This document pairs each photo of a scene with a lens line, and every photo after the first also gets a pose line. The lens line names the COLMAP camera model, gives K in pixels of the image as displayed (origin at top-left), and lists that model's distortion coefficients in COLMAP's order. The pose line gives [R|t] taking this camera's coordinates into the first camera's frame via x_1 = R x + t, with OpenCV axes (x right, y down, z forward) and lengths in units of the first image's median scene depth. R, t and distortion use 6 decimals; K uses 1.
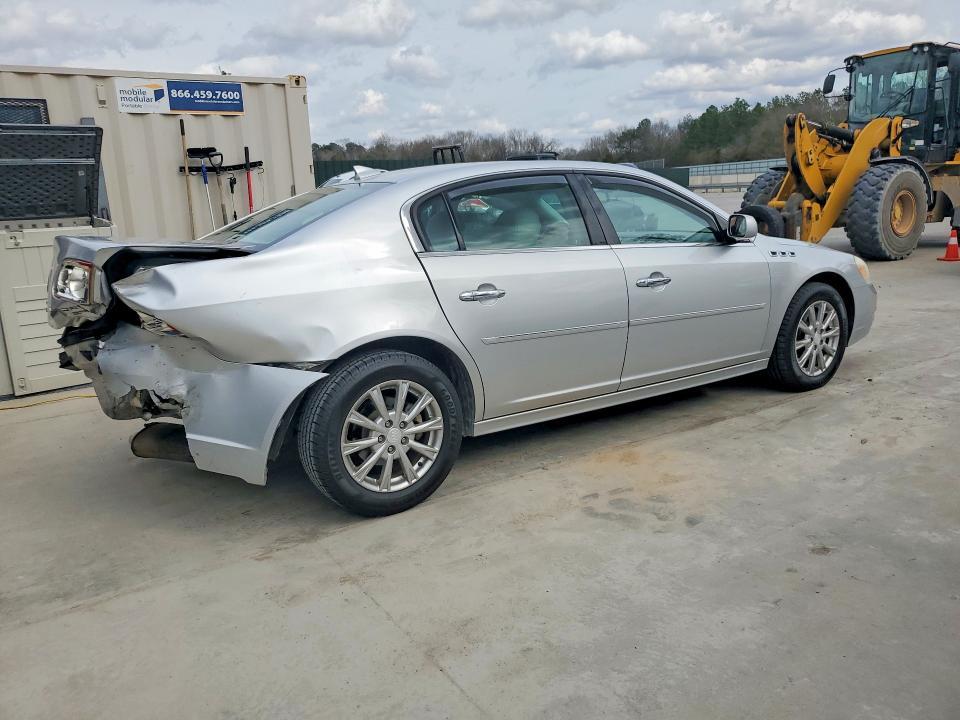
lens RADIAL K [[836.3, 0, 476.7], [0, 836.3, 360.2], [0, 0, 1]] dist [0.008736, 0.022381]
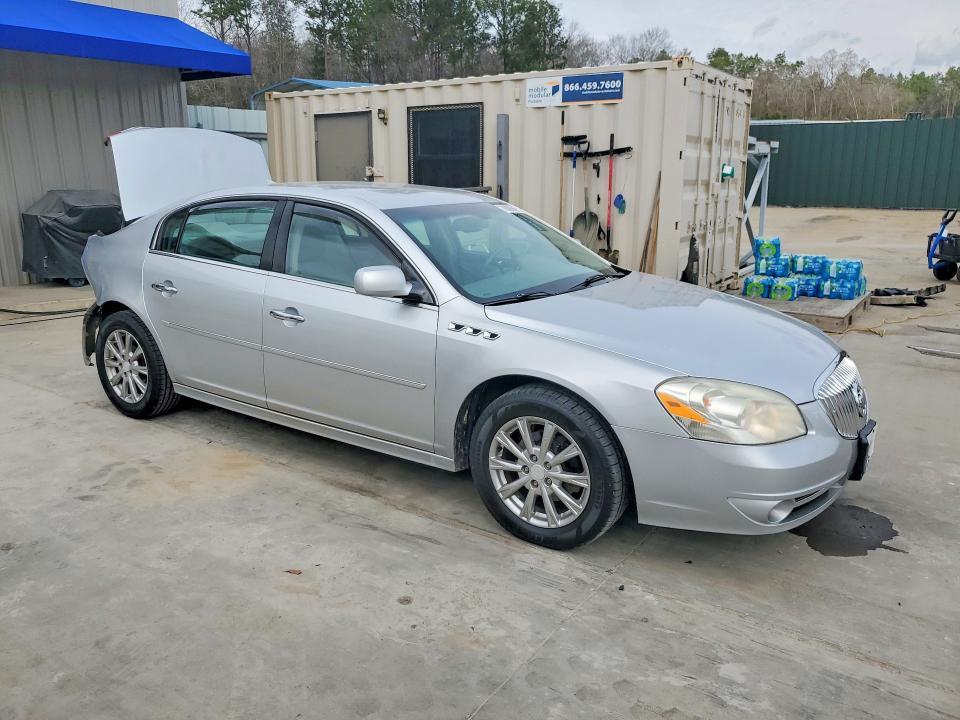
lens RADIAL K [[836.3, 0, 476.7], [0, 836.3, 360.2], [0, 0, 1]] dist [0.008736, 0.022381]
pose [[0.282160, 0.266504, -0.921608, 1.204848], [-0.188449, 0.957322, 0.219136, -0.304305], [0.940677, 0.111845, 0.320341, 0.901835]]
